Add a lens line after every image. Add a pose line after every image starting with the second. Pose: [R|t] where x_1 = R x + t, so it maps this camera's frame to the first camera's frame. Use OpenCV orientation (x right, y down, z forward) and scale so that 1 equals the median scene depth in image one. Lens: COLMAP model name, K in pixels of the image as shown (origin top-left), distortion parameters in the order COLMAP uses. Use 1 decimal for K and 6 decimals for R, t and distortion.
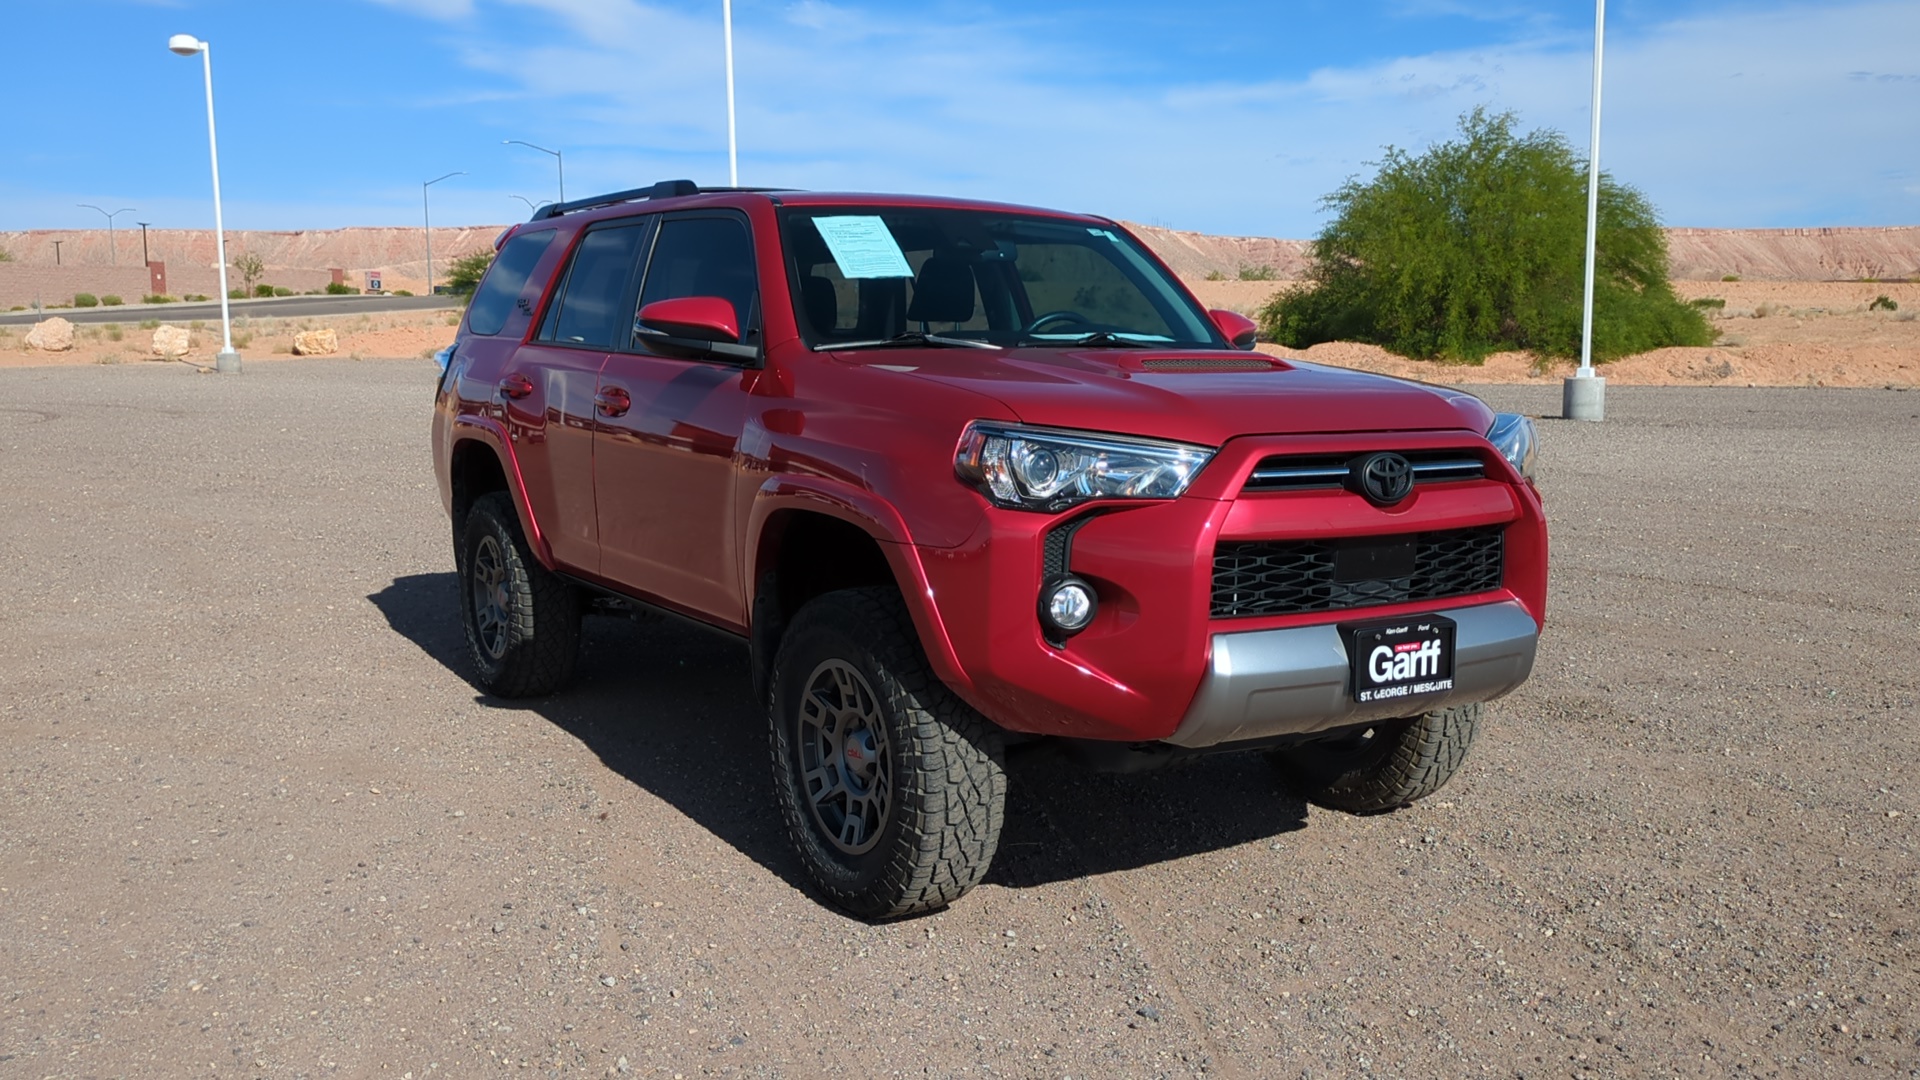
lens RADIAL K [[1665.0, 0, 983.1], [0, 1665.0, 550.9], [0, 0, 1]] dist [0.058600, -0.072318]
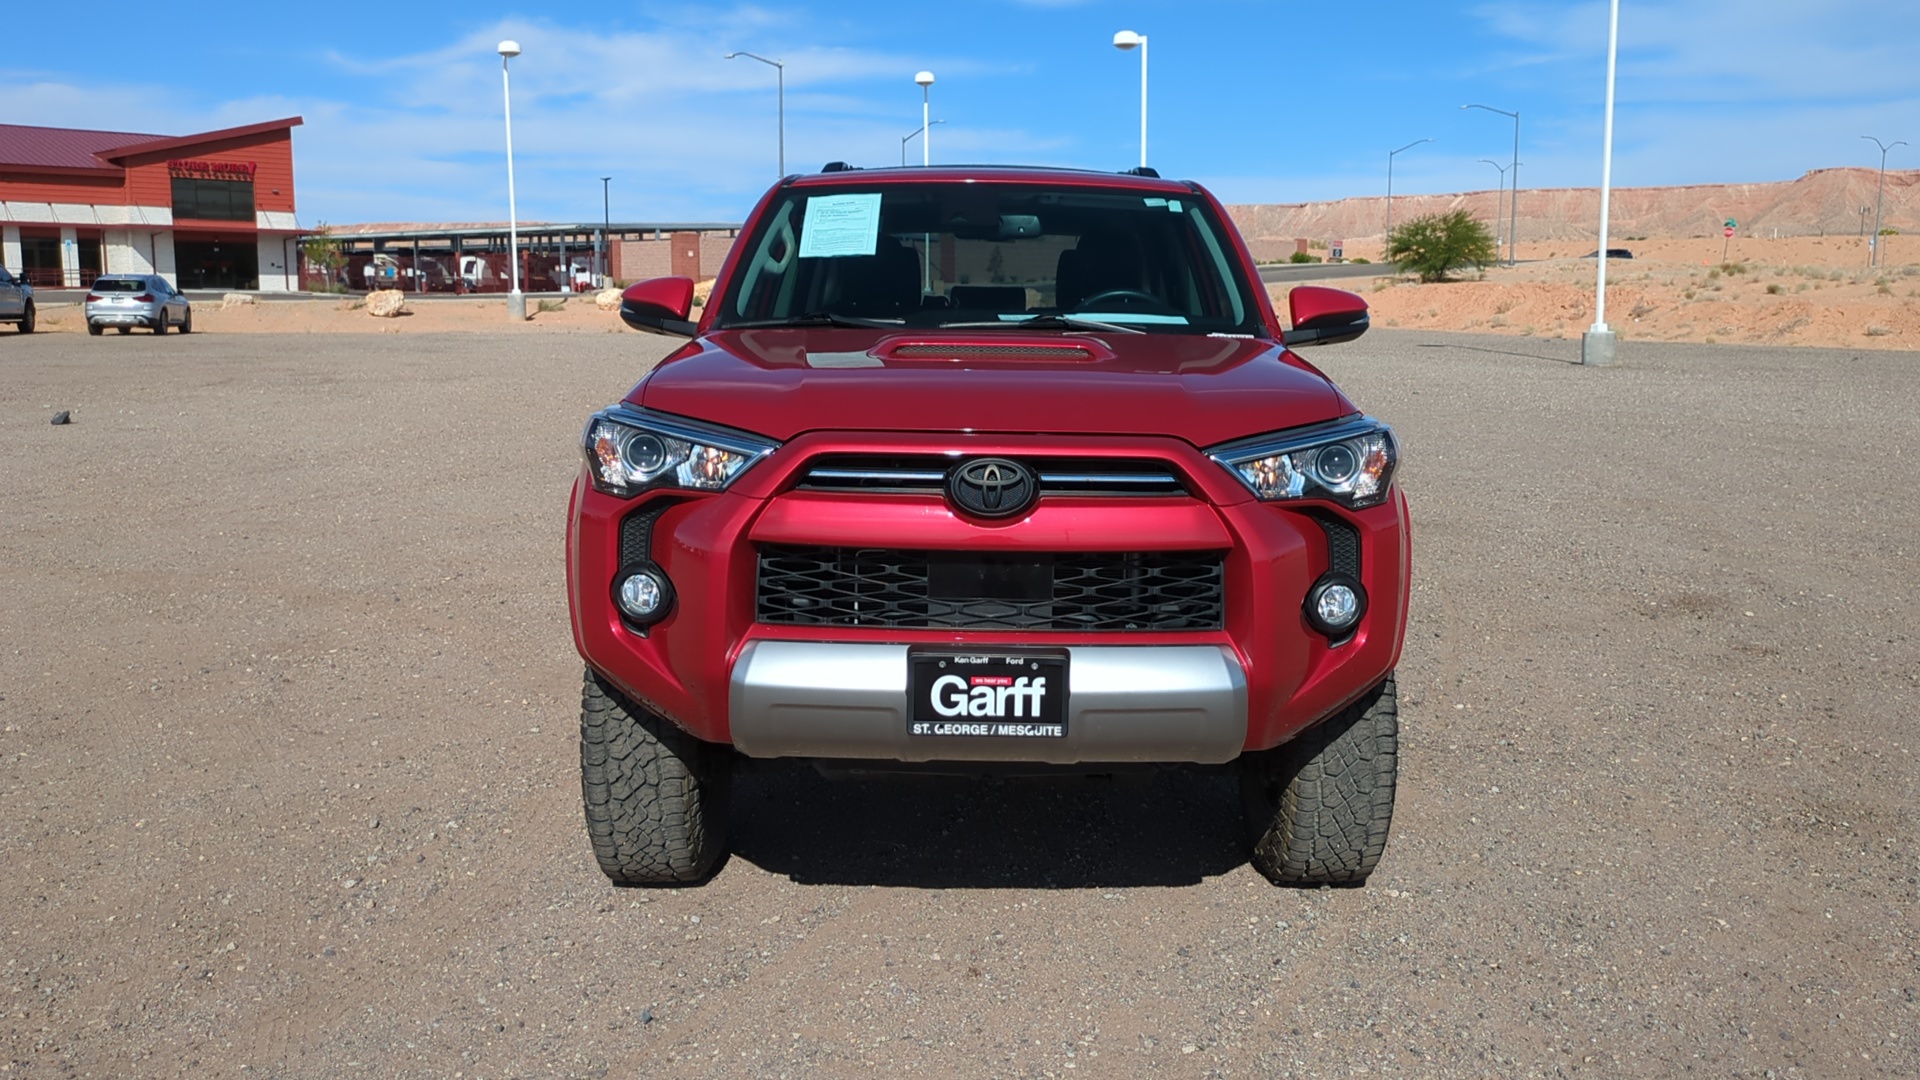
lens RADIAL K [[1665.0, 0, 993.0], [0, 1665.0, 543.3], [0, 0, 1]] dist [0.058600, -0.072318]
pose [[0.841503, 0.081410, -0.534084, 0.708156], [-0.072959, 0.996650, 0.036966, -0.045938], [0.535304, 0.007859, 0.844623, 0.261687]]
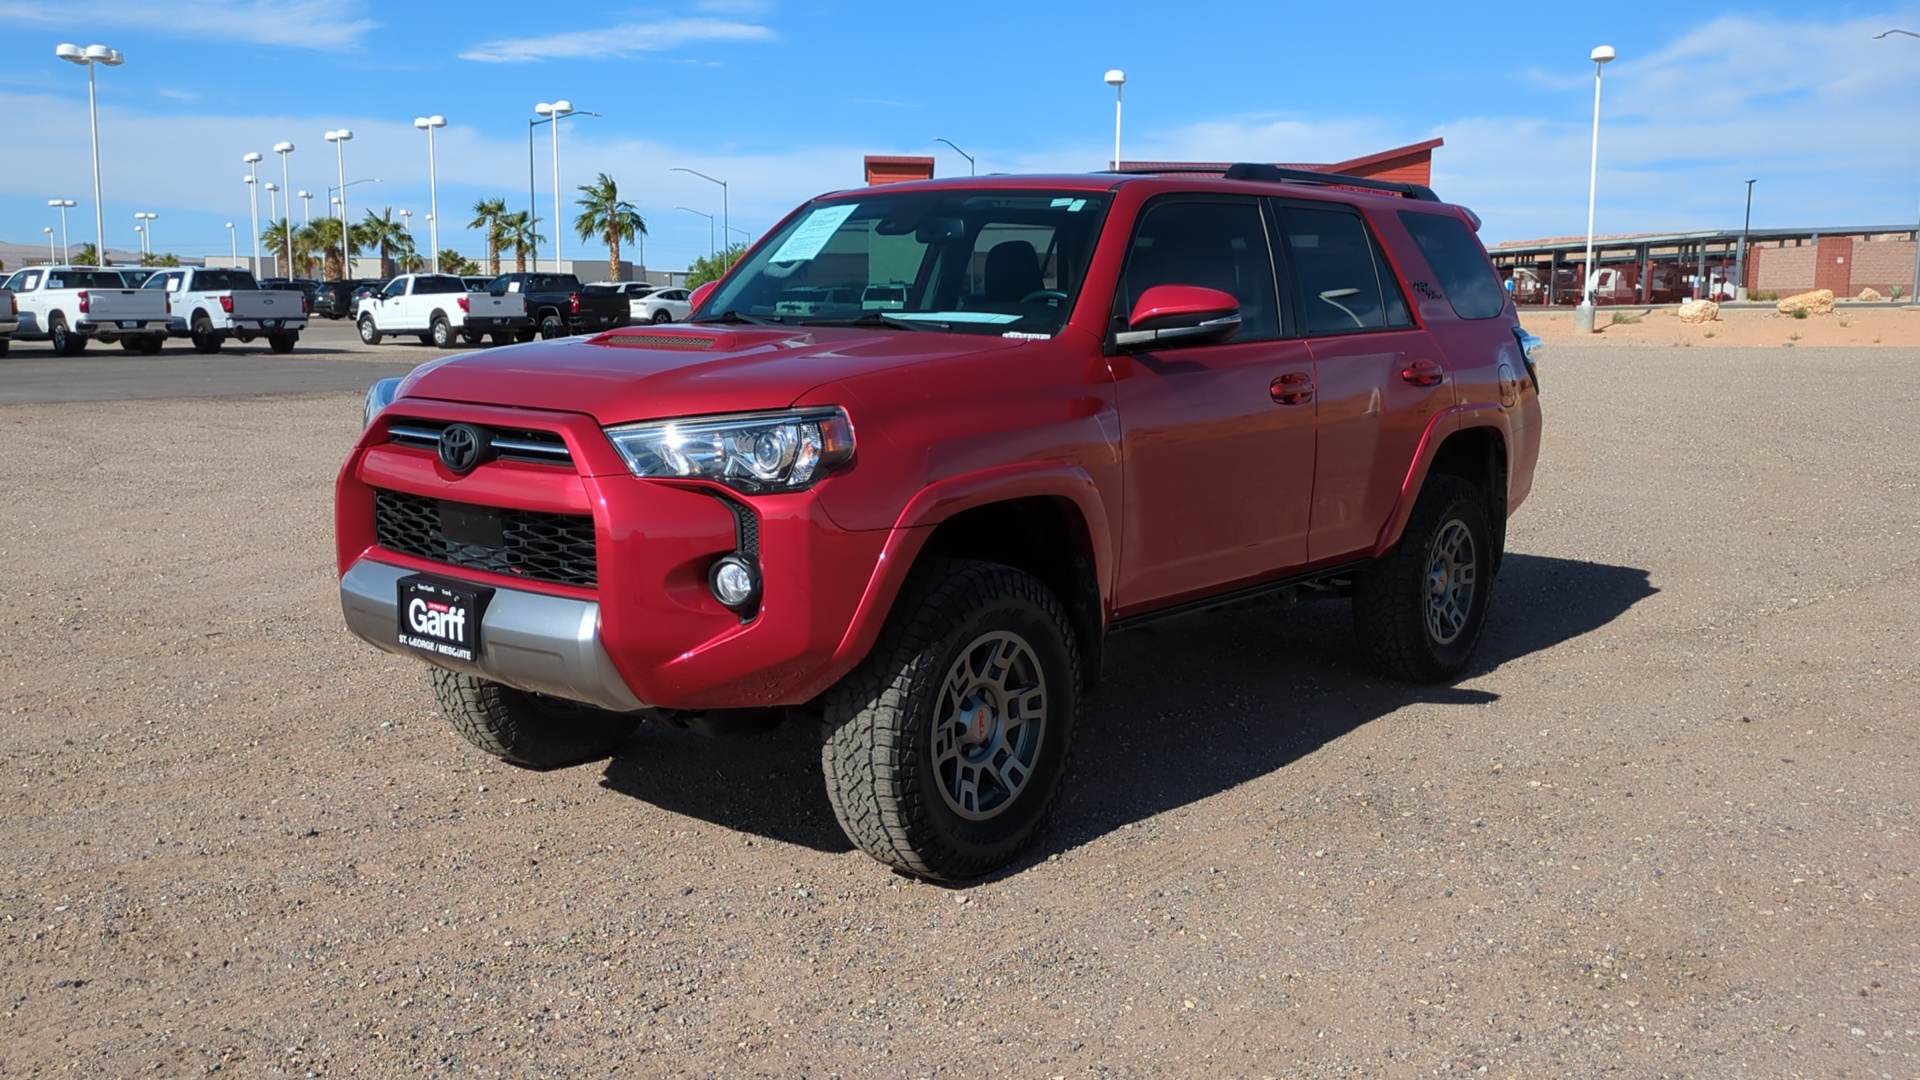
lens RADIAL K [[1665.0, 0, 969.0], [0, 1665.0, 560.2], [0, 0, 1]] dist [0.058600, -0.072318]
pose [[0.303902, 0.144903, -0.941619, 1.343849], [-0.128168, 0.985599, 0.110306, -0.131459], [0.944043, 0.087163, 0.318098, 0.969413]]
